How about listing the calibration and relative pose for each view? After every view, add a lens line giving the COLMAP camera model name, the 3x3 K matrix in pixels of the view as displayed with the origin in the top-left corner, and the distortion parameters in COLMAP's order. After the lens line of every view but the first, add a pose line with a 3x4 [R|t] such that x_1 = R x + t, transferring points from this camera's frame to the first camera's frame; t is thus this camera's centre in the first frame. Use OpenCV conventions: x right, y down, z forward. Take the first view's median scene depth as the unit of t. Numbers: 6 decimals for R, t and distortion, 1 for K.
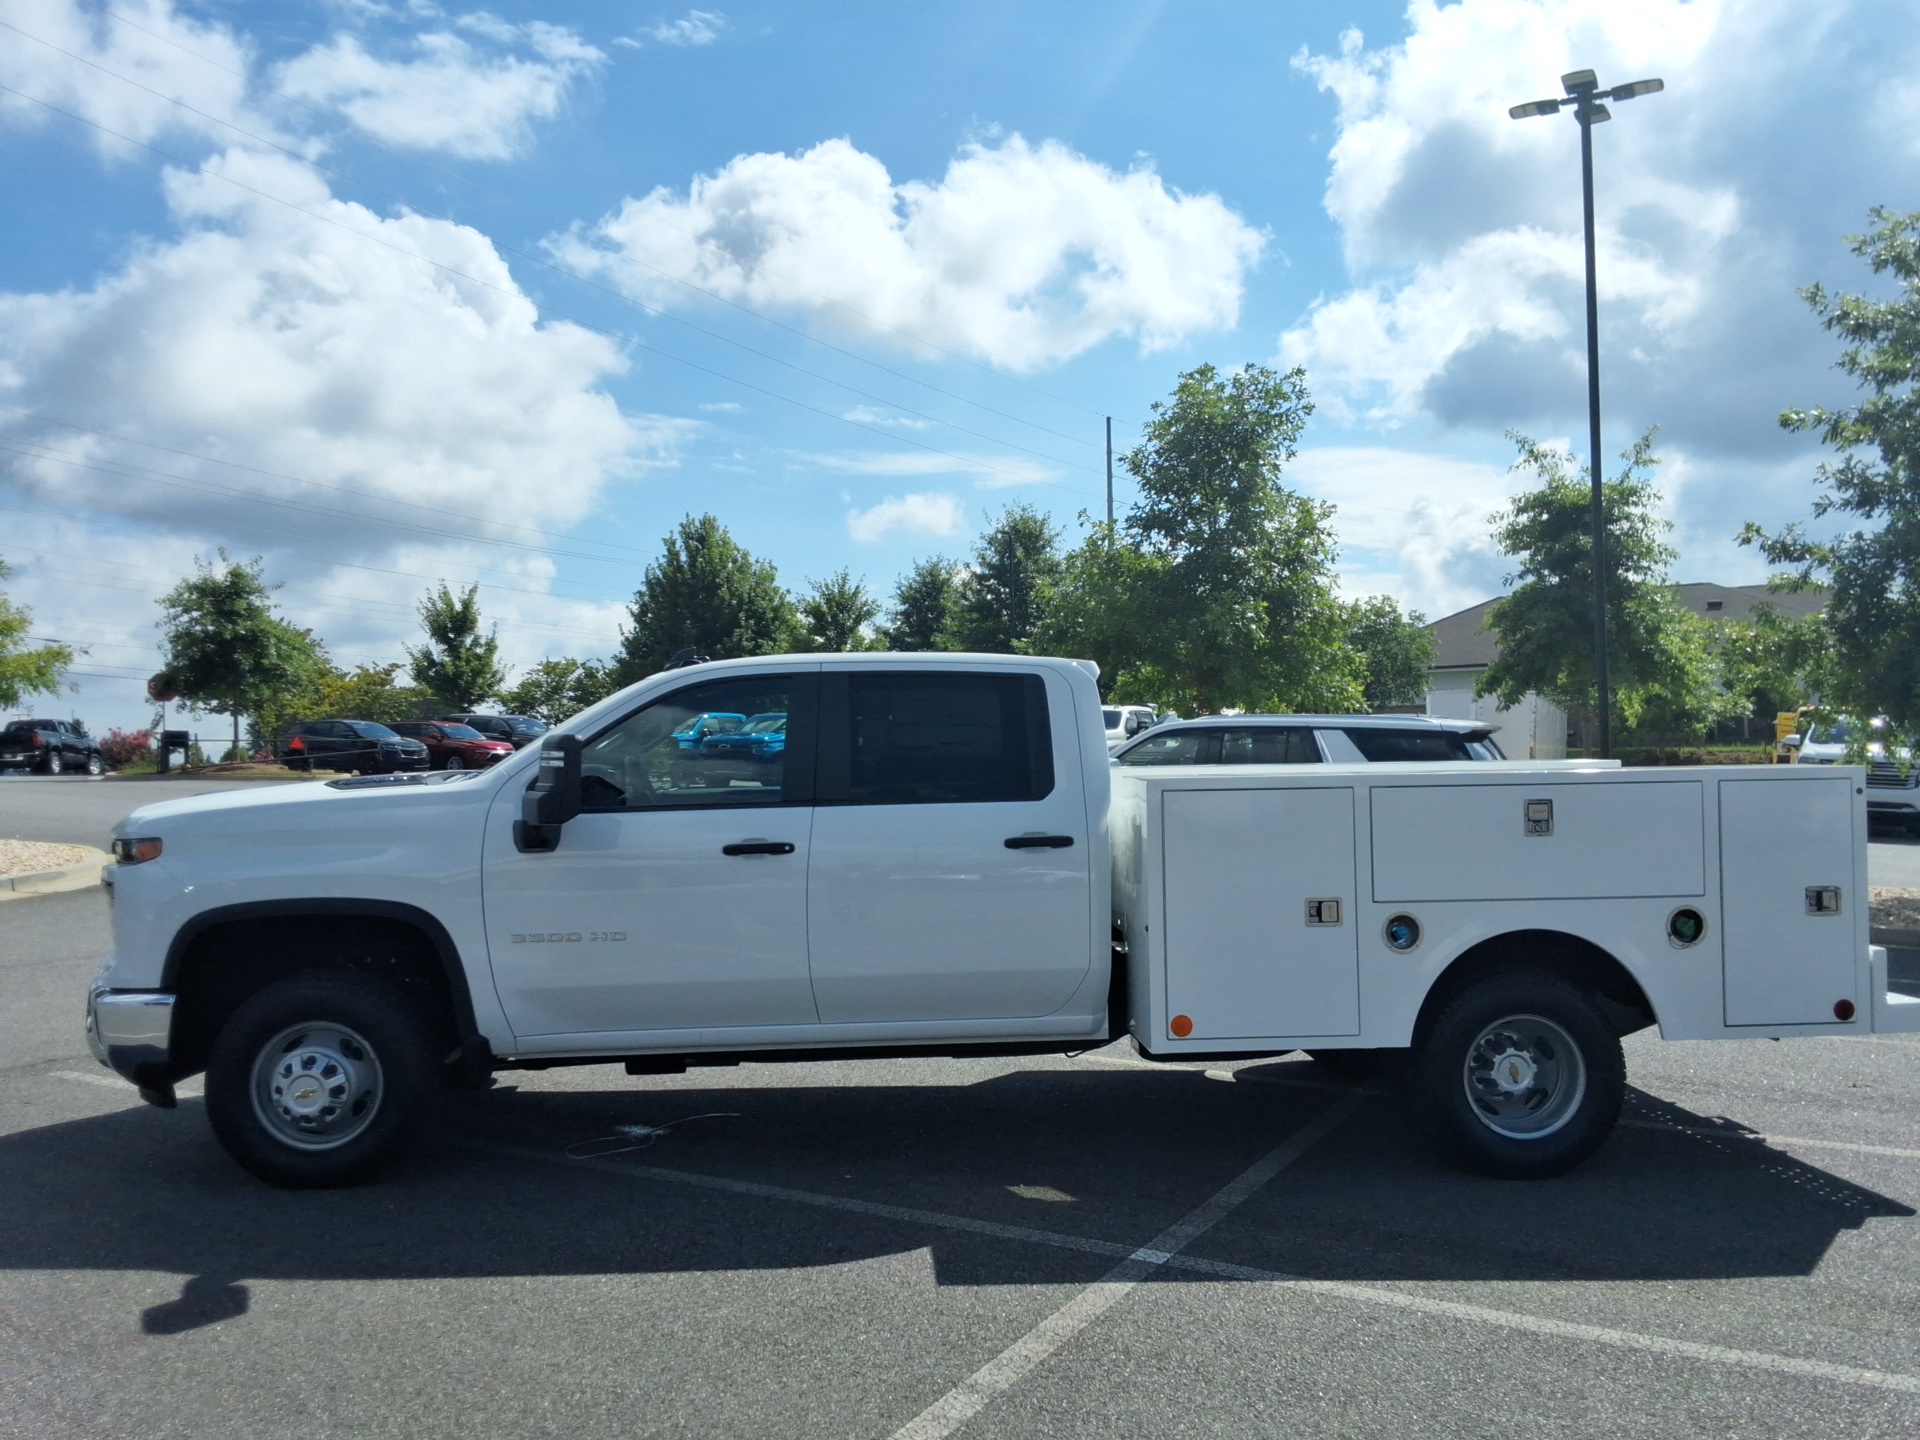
lens RADIAL K [[1566.8, 0, 954.8], [0, 1566.8, 686.6], [0, 0, 1]] dist [0.040119, -0.003605]
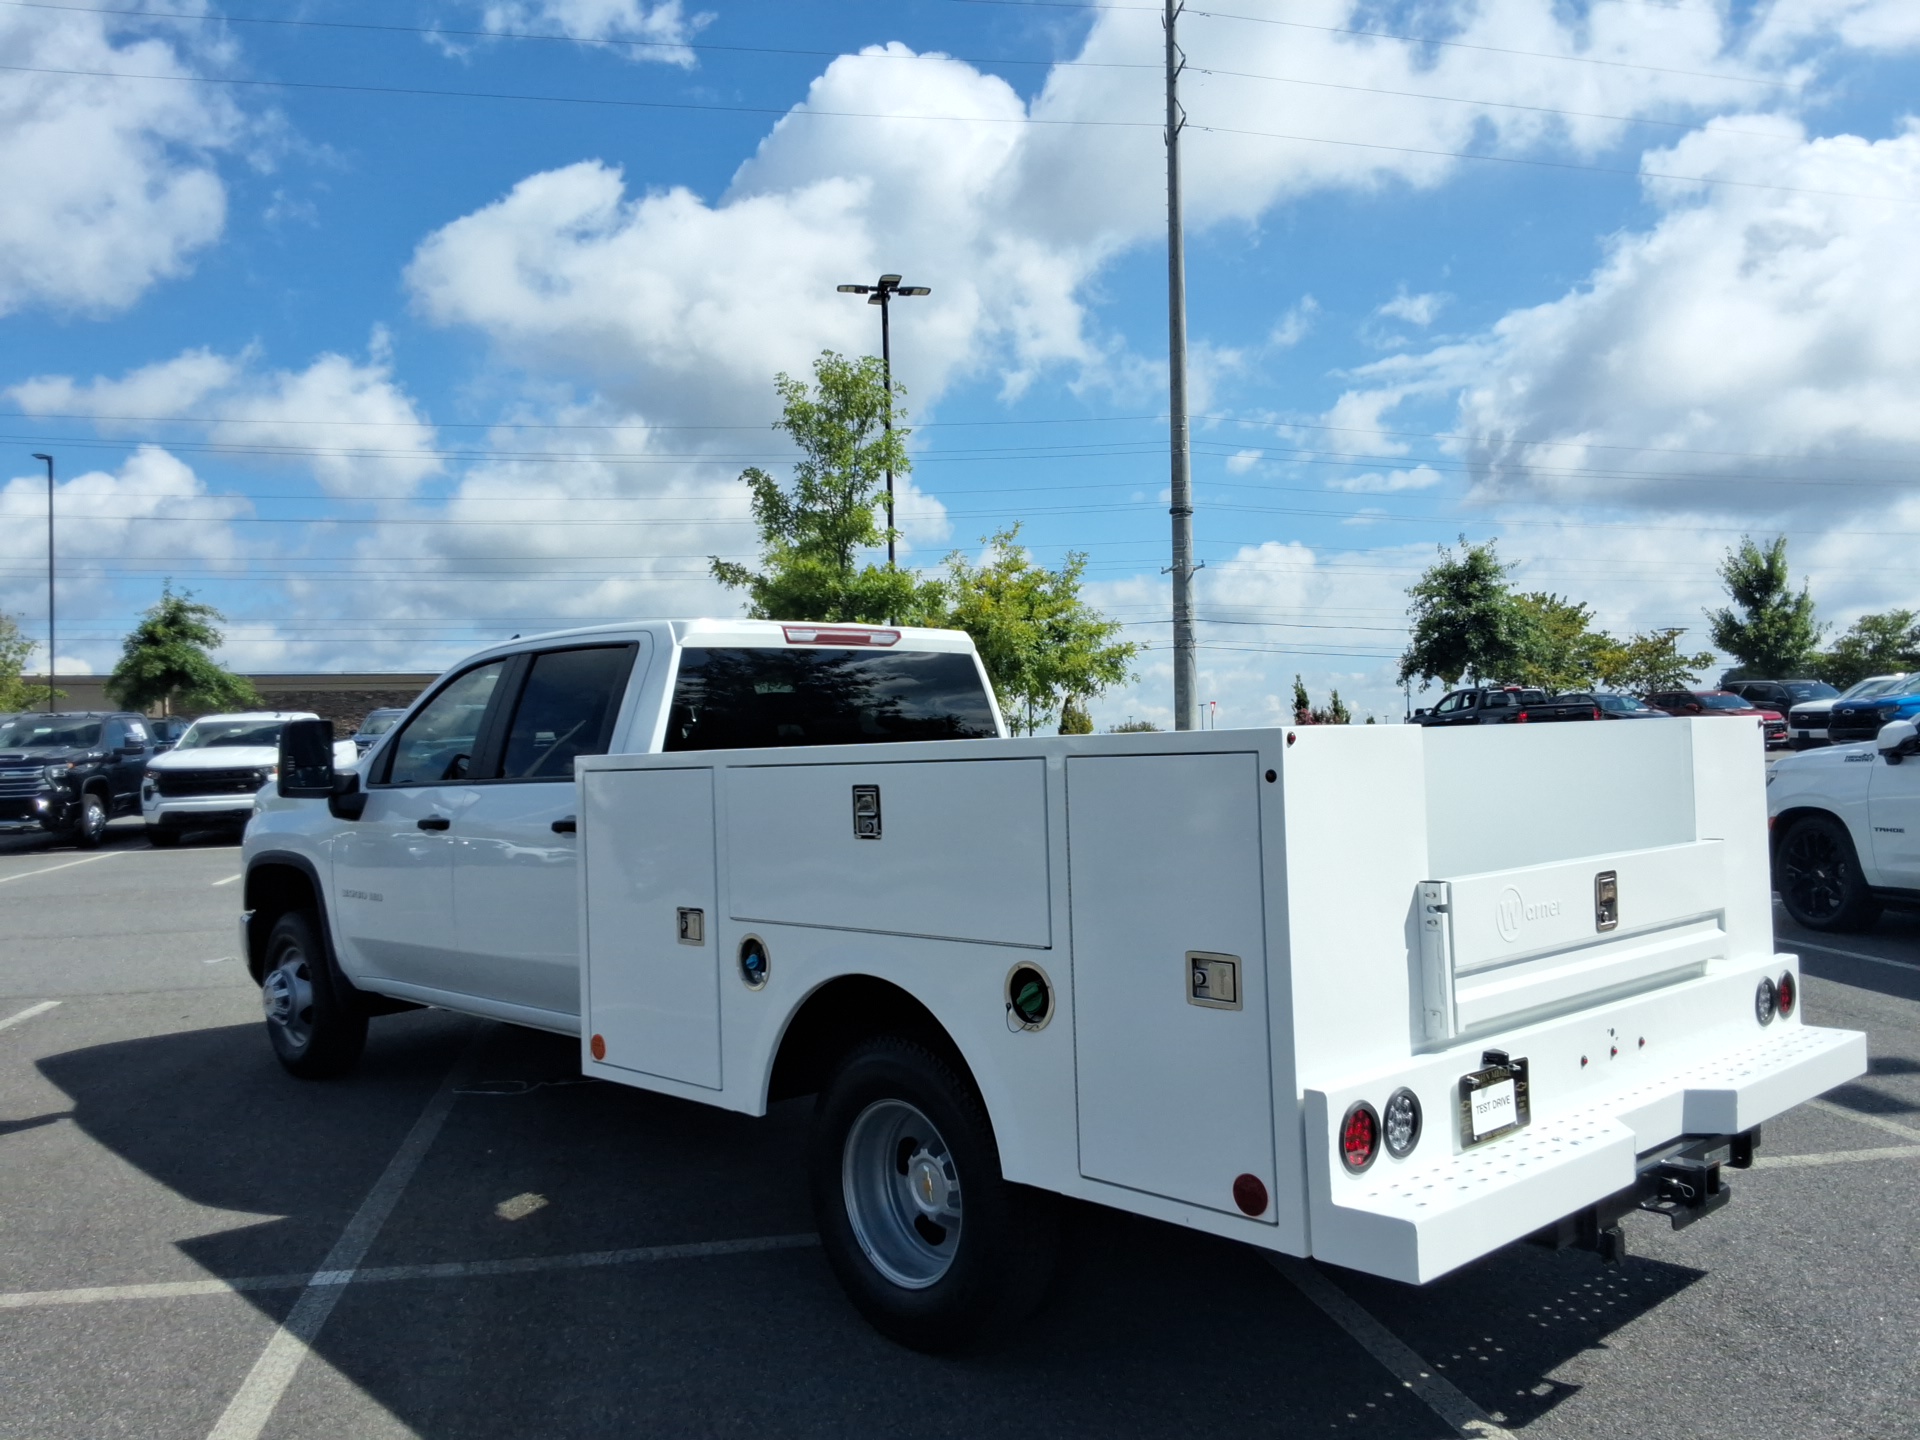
lens RADIAL K [[1535.7, 0, 969.2], [0, 1535.7, 727.9], [0, 0, 1]] dist [0.143014, -0.248529]
pose [[0.627270, -0.019785, -0.778550, 0.132766], [0.053057, 0.998440, 0.017374, 0.005549], [0.776992, -0.052206, 0.627342, 0.090409]]
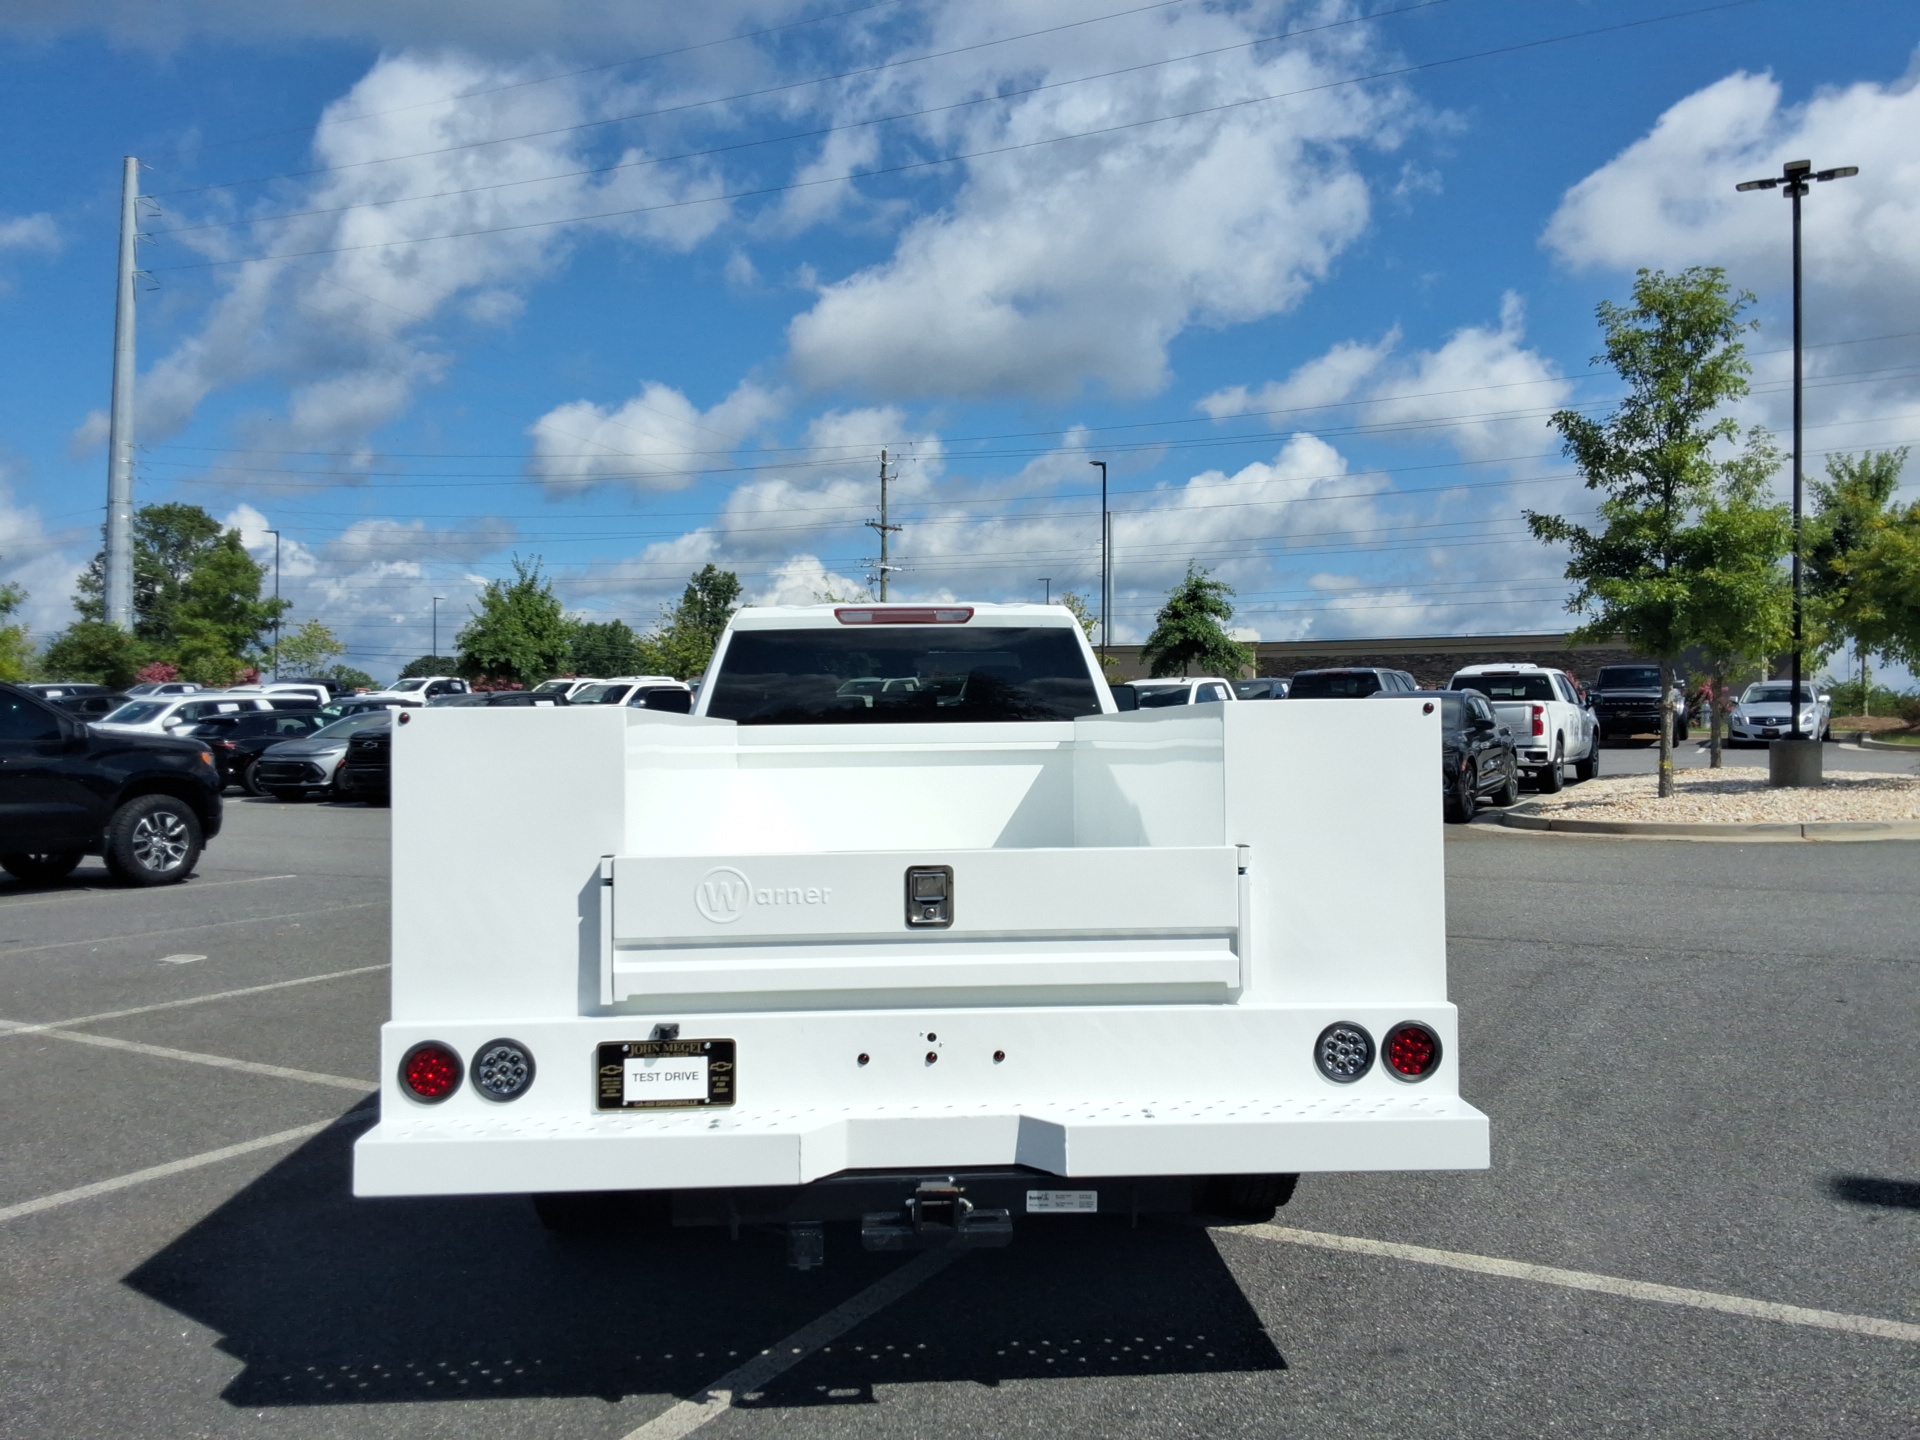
lens RADIAL K [[1535.7, 0, 969.2], [0, 1535.7, 727.9], [0, 0, 1]] dist [0.143014, -0.248529]
pose [[-0.016941, 0.006534, -0.999835, 0.168734], [0.047453, 0.998857, 0.005724, 0.009510], [0.998730, -0.047348, -0.017231, 0.178960]]
